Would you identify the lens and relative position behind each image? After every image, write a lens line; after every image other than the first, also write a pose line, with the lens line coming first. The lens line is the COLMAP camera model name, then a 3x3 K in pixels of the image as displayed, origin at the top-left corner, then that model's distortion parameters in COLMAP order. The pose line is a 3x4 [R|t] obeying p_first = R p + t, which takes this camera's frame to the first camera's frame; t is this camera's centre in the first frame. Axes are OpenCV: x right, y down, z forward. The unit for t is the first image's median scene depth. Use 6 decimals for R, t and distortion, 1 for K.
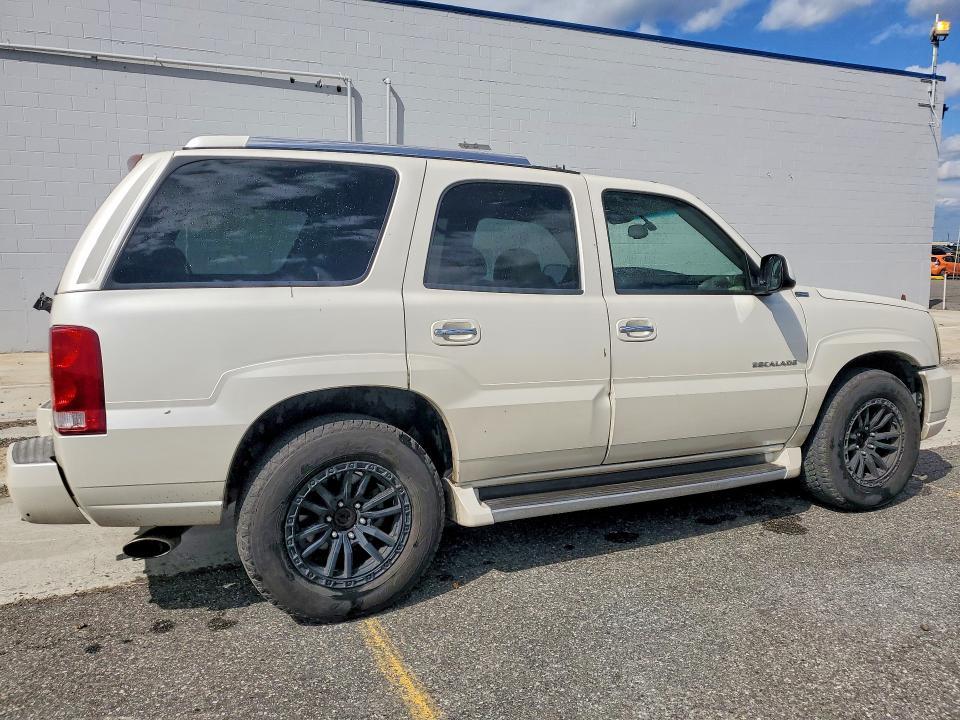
lens RADIAL K [[773.4, 0, 483.3], [0, 773.4, 358.7], [0, 0, 1]] dist [-0.000560, 0.034995]
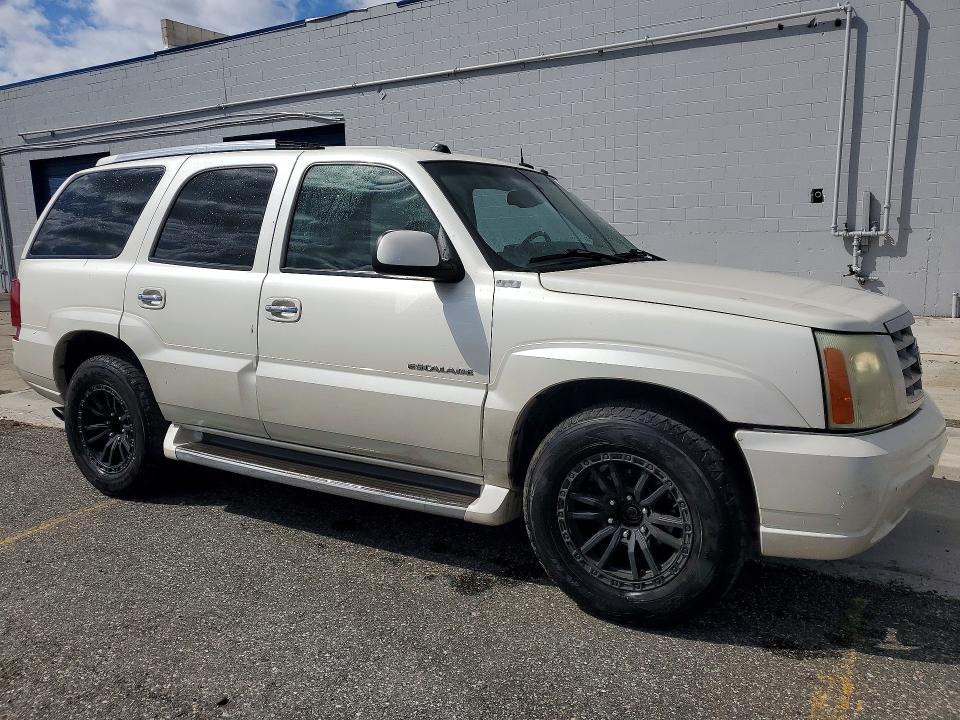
lens RADIAL K [[773.4, 0, 483.3], [0, 773.4, 358.7], [0, 0, 1]] dist [-0.000560, 0.034995]
pose [[0.549525, 0.126266, -0.825881, 1.057917], [-0.086303, 0.991805, 0.094209, -0.082558], [0.831008, 0.019506, 0.555919, 0.609903]]
